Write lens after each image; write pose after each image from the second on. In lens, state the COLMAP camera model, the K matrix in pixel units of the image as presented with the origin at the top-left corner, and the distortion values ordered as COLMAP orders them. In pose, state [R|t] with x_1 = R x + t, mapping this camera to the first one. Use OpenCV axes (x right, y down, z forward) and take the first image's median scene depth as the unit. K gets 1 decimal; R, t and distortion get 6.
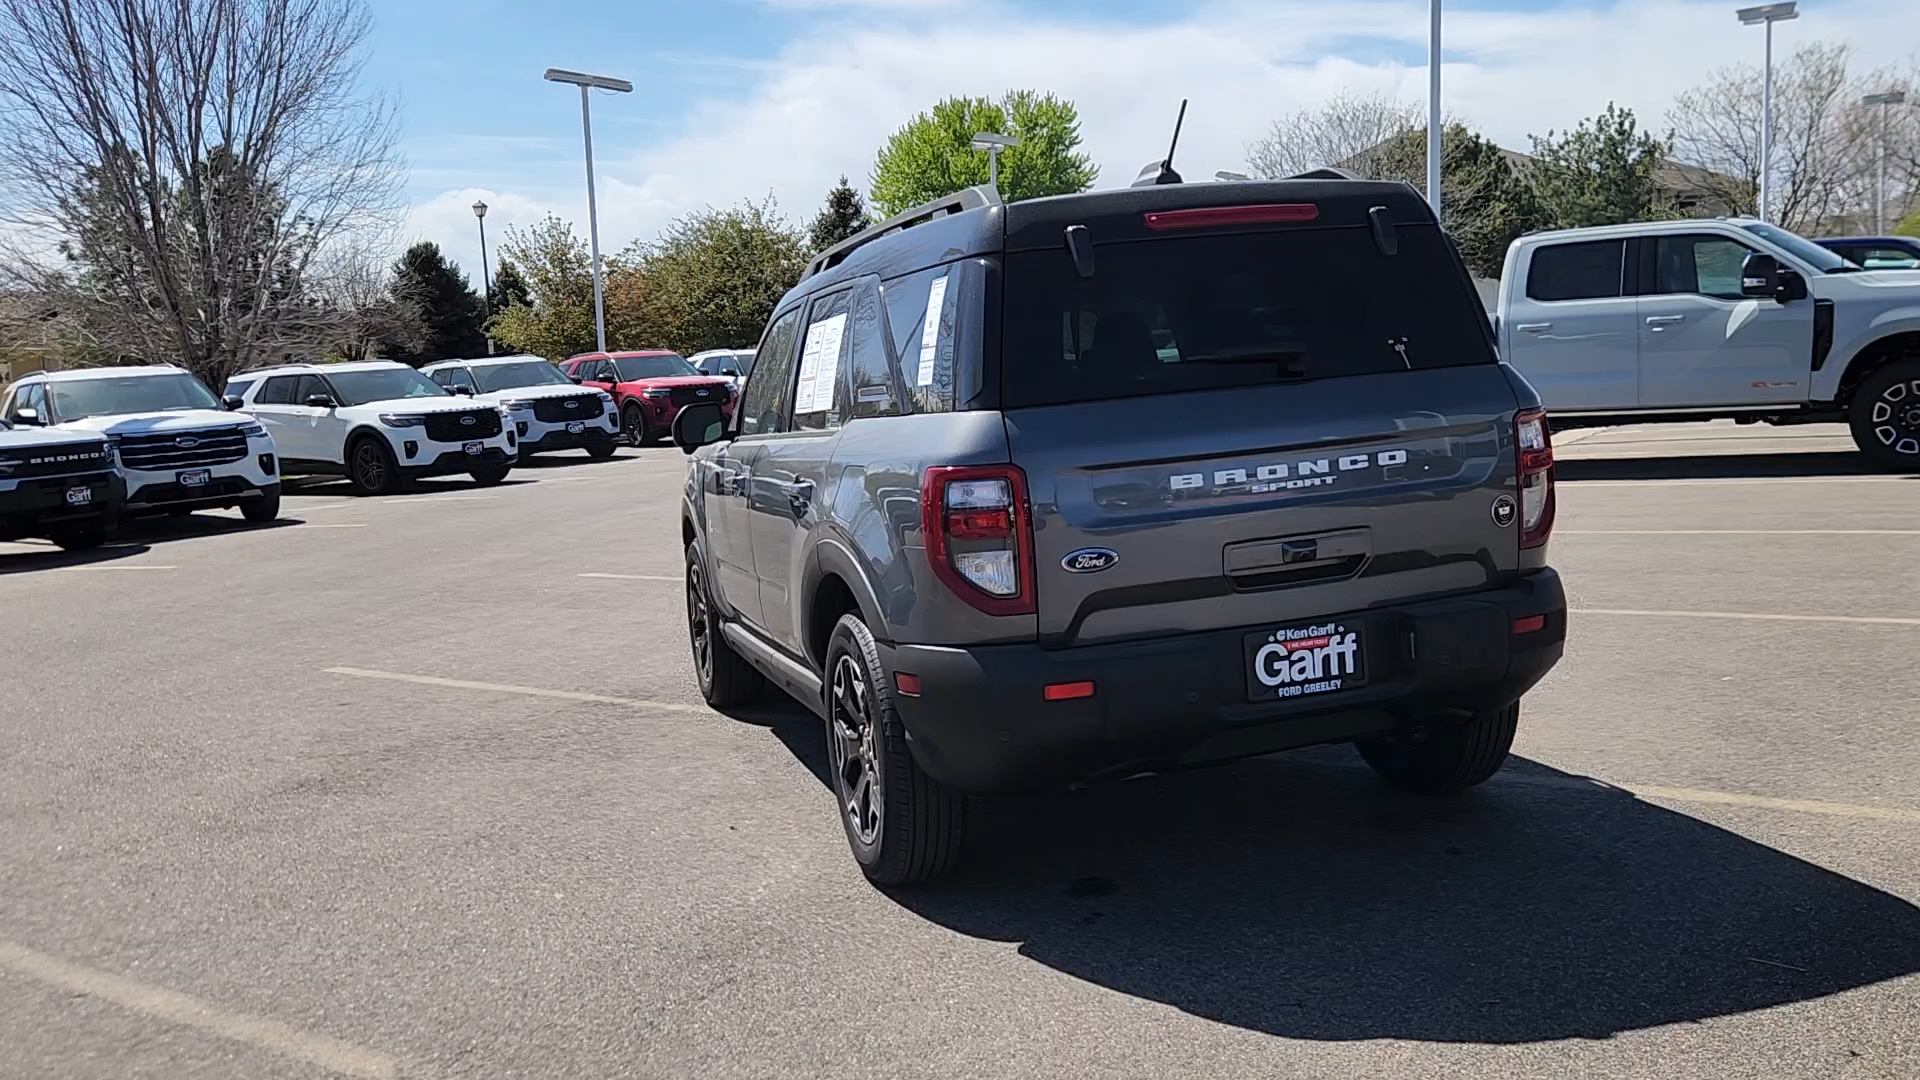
lens RADIAL K [[1622.9, 0, 949.0], [0, 1622.9, 539.5], [0, 0, 1]] dist [0.040475, -0.032960]
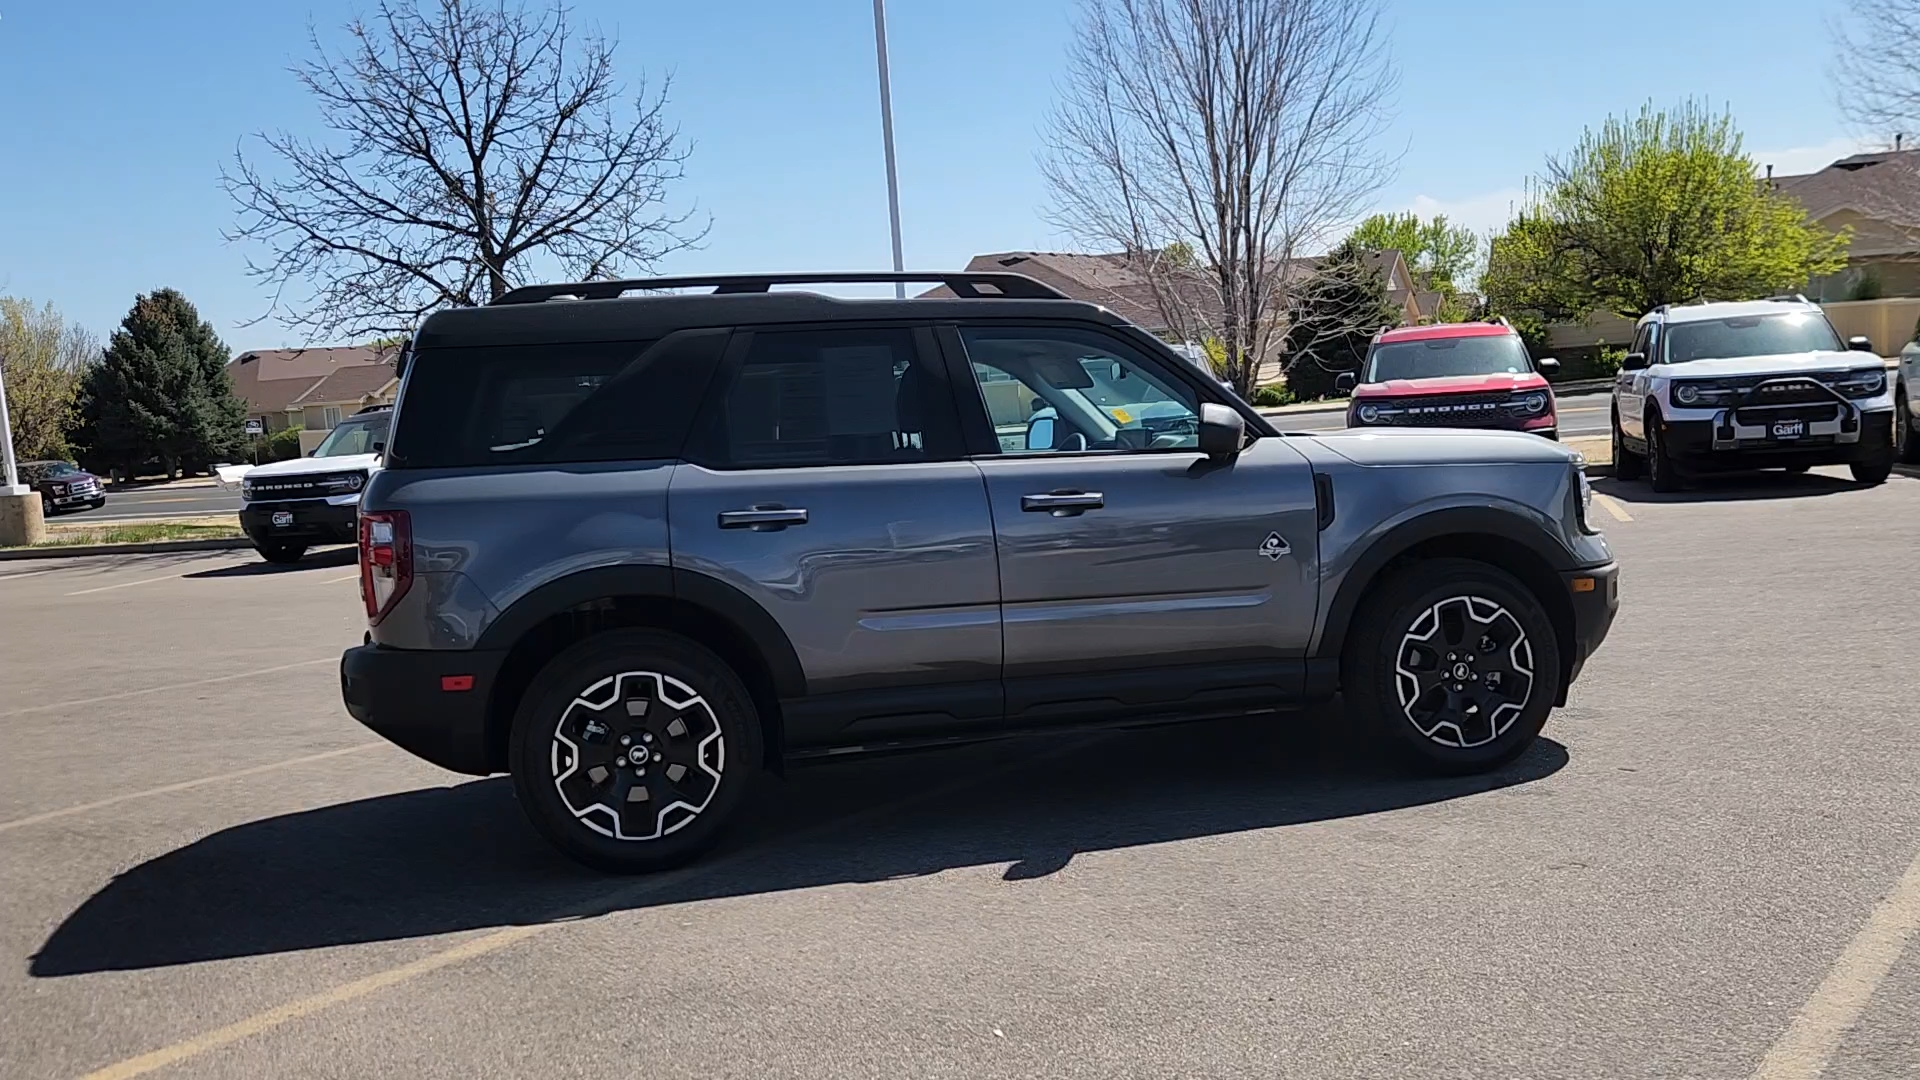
lens RADIAL K [[1622.9, 0, 943.6], [0, 1622.9, 542.3], [0, 0, 1]] dist [0.040475, -0.032960]
pose [[-0.067011, 0.157179, -0.985294, 1.592790], [-0.038798, 0.986356, 0.159987, -0.279995], [0.996998, 0.048948, -0.059998, 1.573152]]
